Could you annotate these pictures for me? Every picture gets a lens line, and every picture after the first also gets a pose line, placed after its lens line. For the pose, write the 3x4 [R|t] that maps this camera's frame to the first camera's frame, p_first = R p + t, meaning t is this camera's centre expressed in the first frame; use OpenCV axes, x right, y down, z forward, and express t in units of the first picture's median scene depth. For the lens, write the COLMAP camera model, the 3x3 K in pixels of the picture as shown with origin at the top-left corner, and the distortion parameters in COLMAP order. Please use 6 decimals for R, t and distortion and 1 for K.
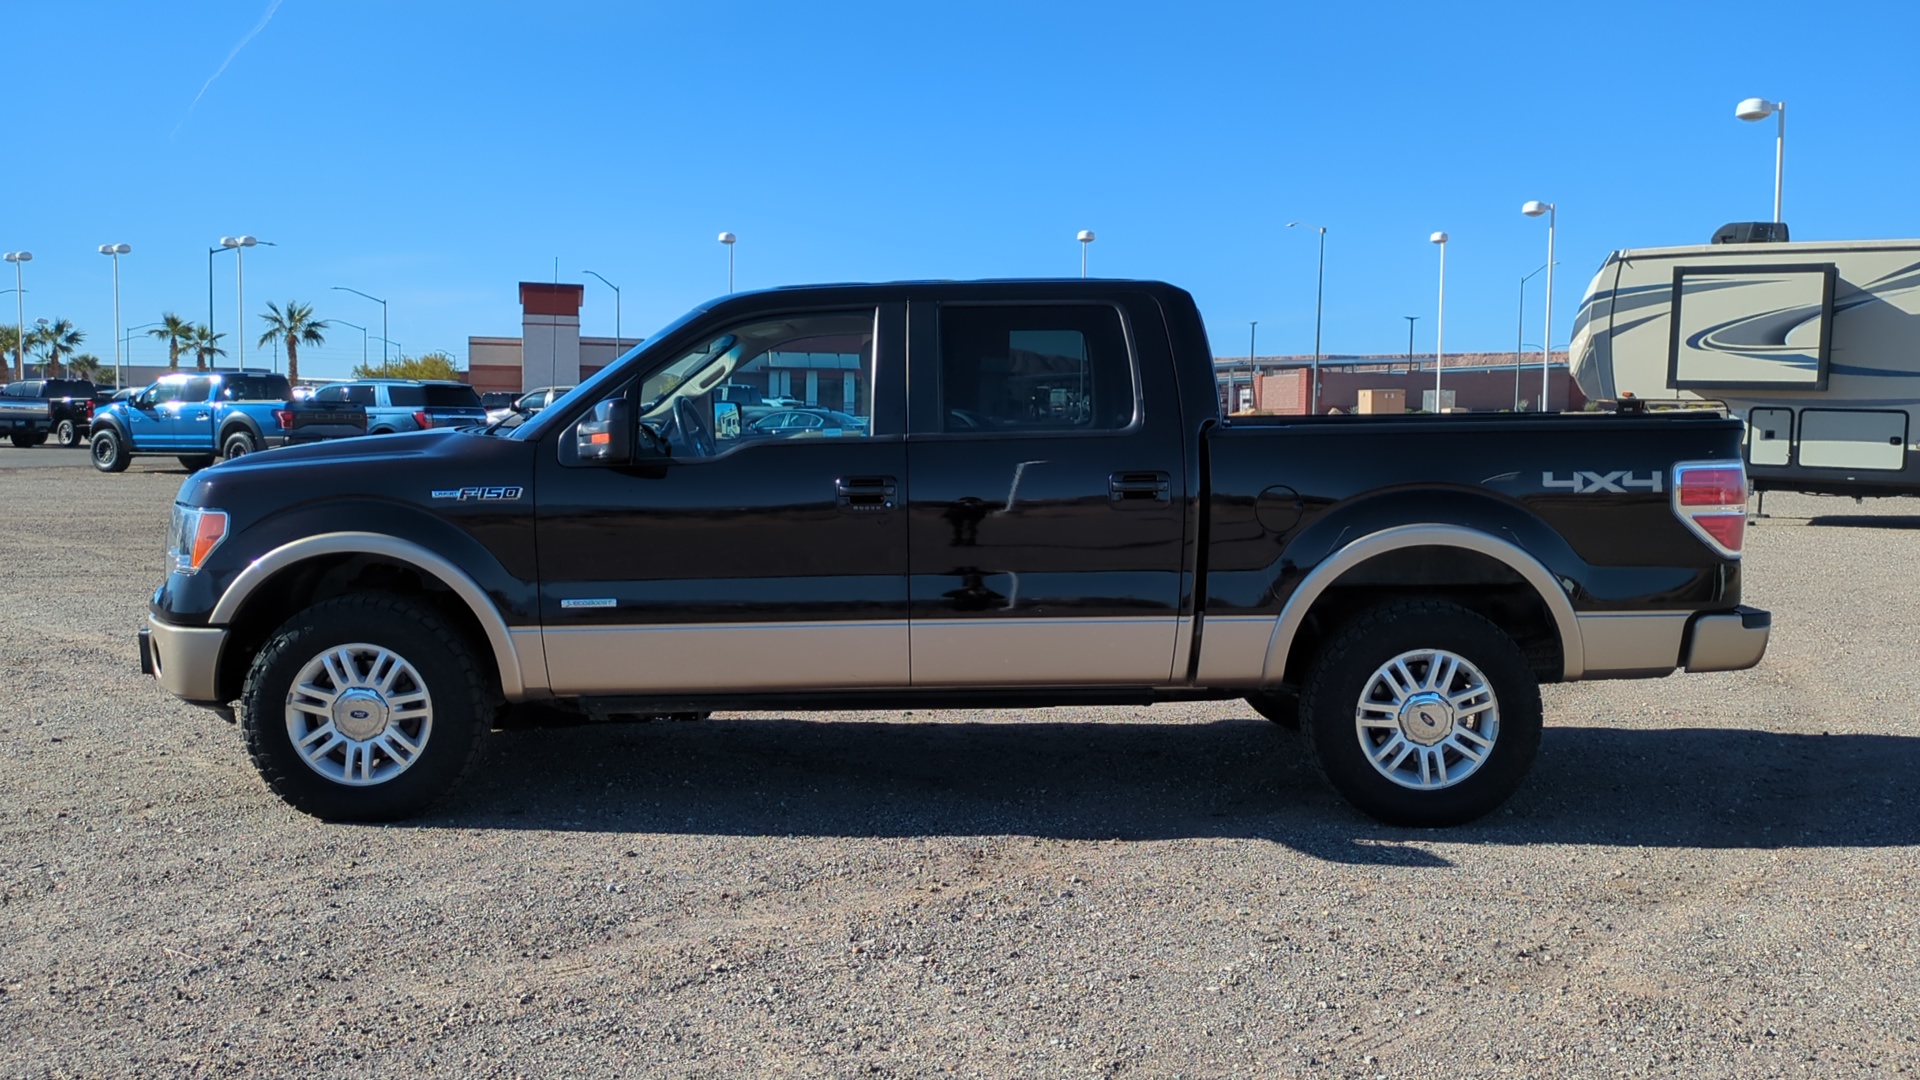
lens RADIAL K [[1633.6, 0, 965.5], [0, 1633.6, 546.4], [0, 0, 1]] dist [0.053485, -0.079276]
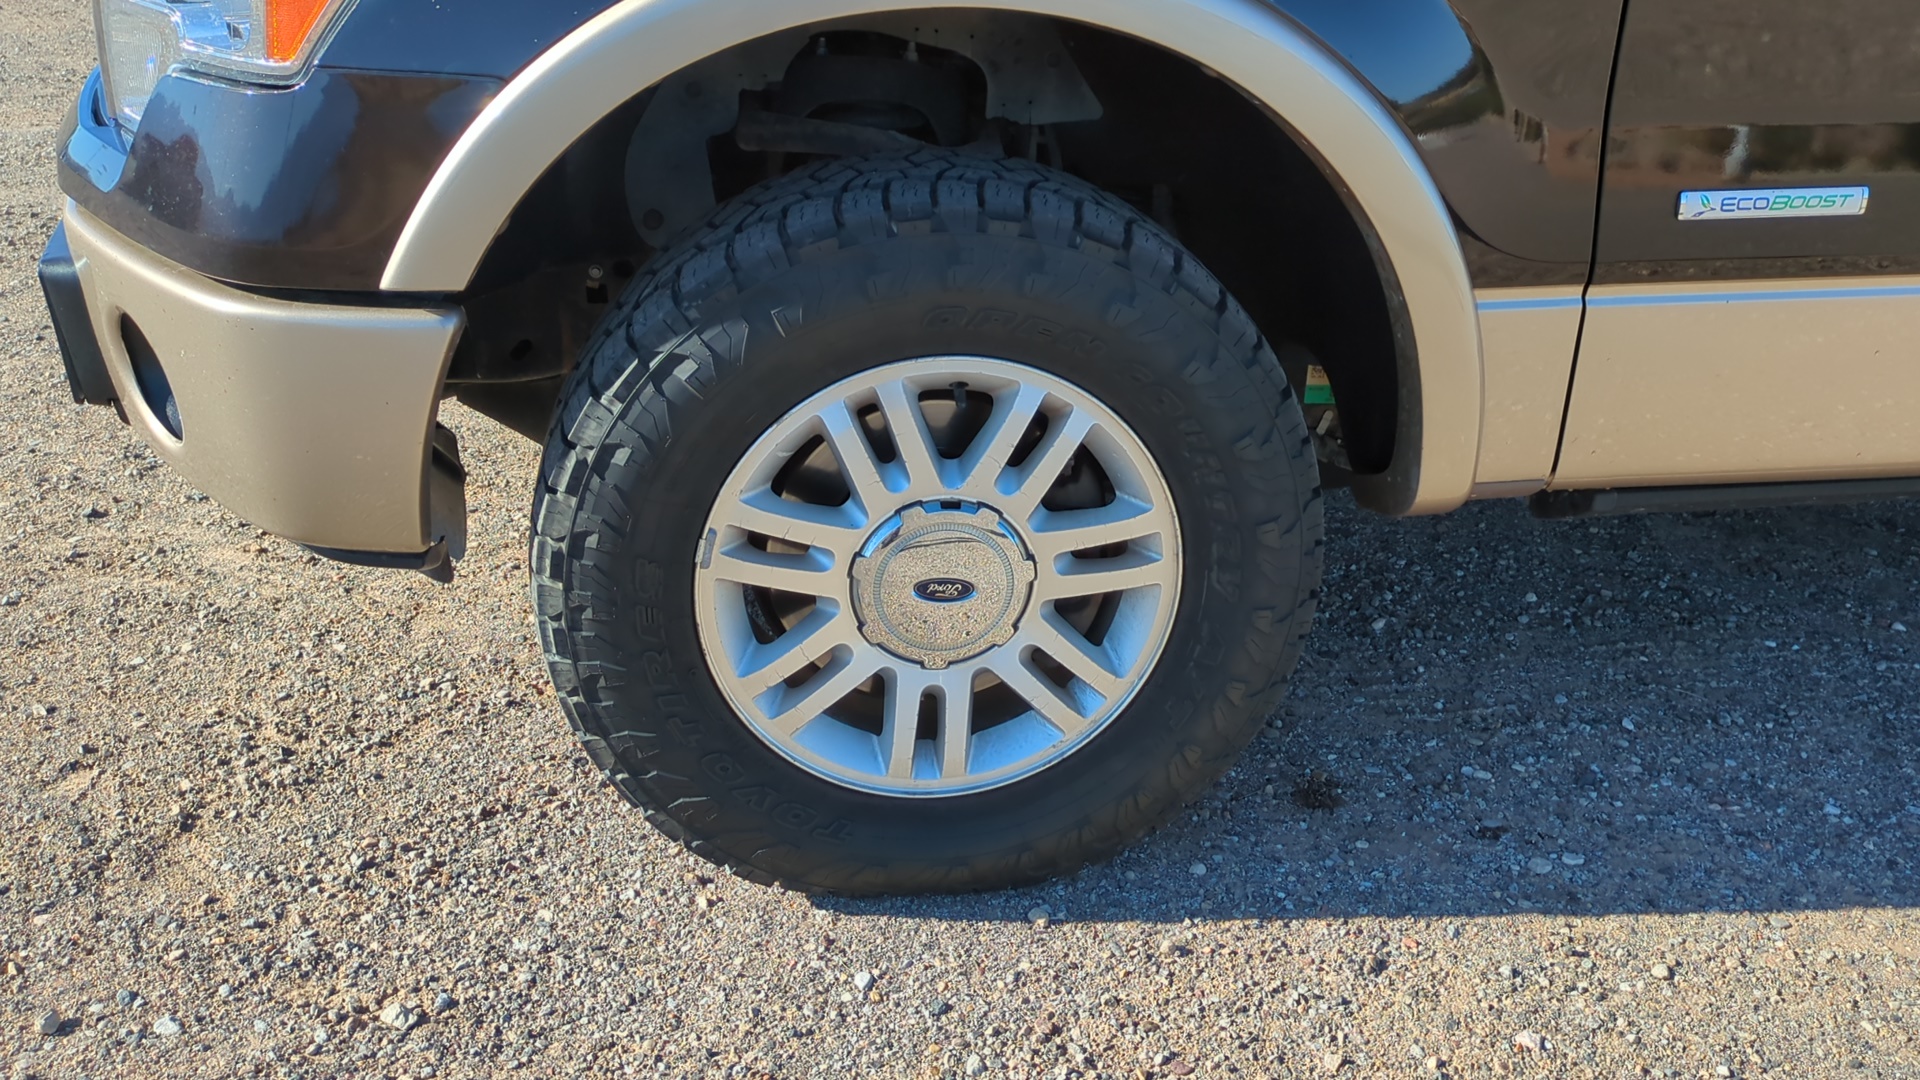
lens RADIAL K [[1633.6, 0, 968.9], [0, 1633.6, 538.1], [0, 0, 1]] dist [0.053485, -0.079276]
pose [[0.993551, -0.029335, 0.109528, -0.393657], [-0.011100, 0.936150, 0.351425, -0.008780], [-0.112844, -0.350374, 0.929787, 0.727389]]
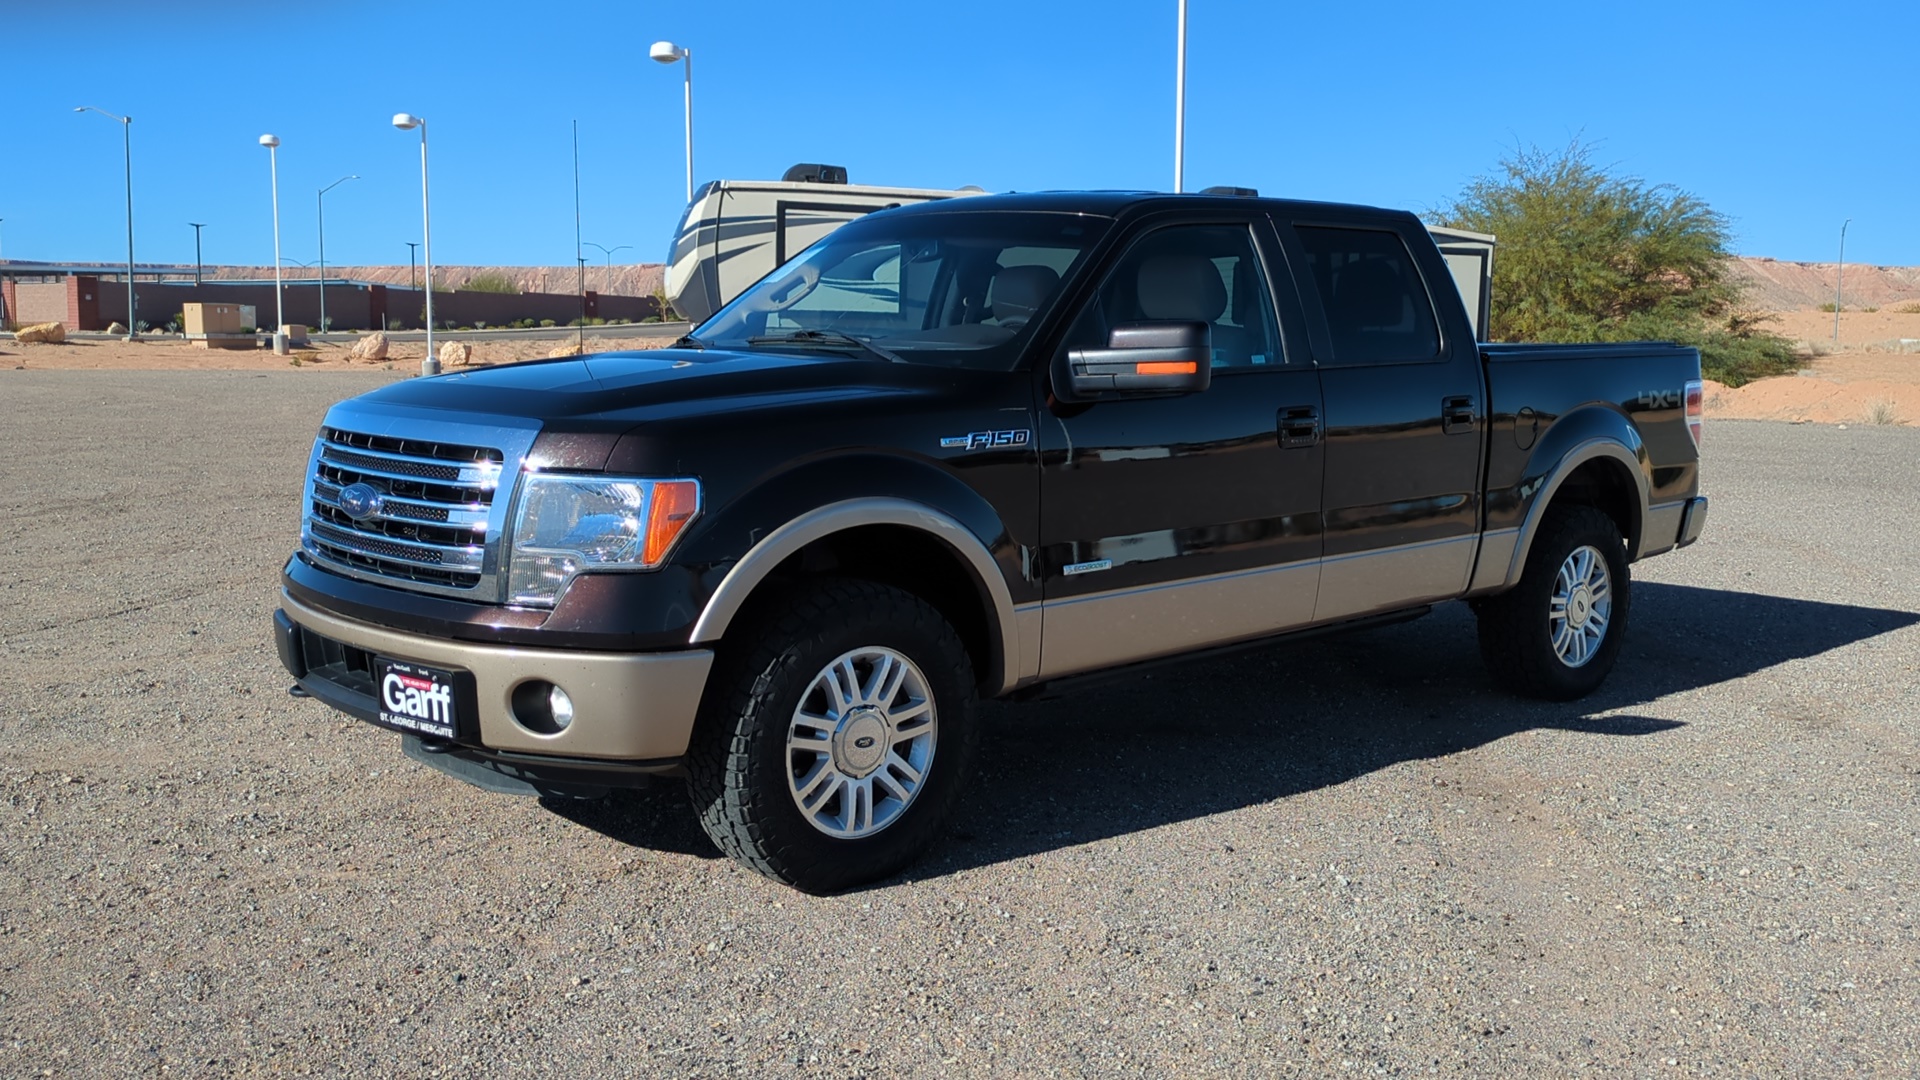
lens RADIAL K [[1633.6, 0, 1009.5], [0, 1633.6, 529.9], [0, 0, 1]] dist [0.053485, -0.079276]
pose [[0.744841, -0.068874, 0.663678, -0.799095], [0.042808, 0.997542, 0.055478, -0.031388], [-0.665868, -0.012911, 0.745958, 0.404420]]
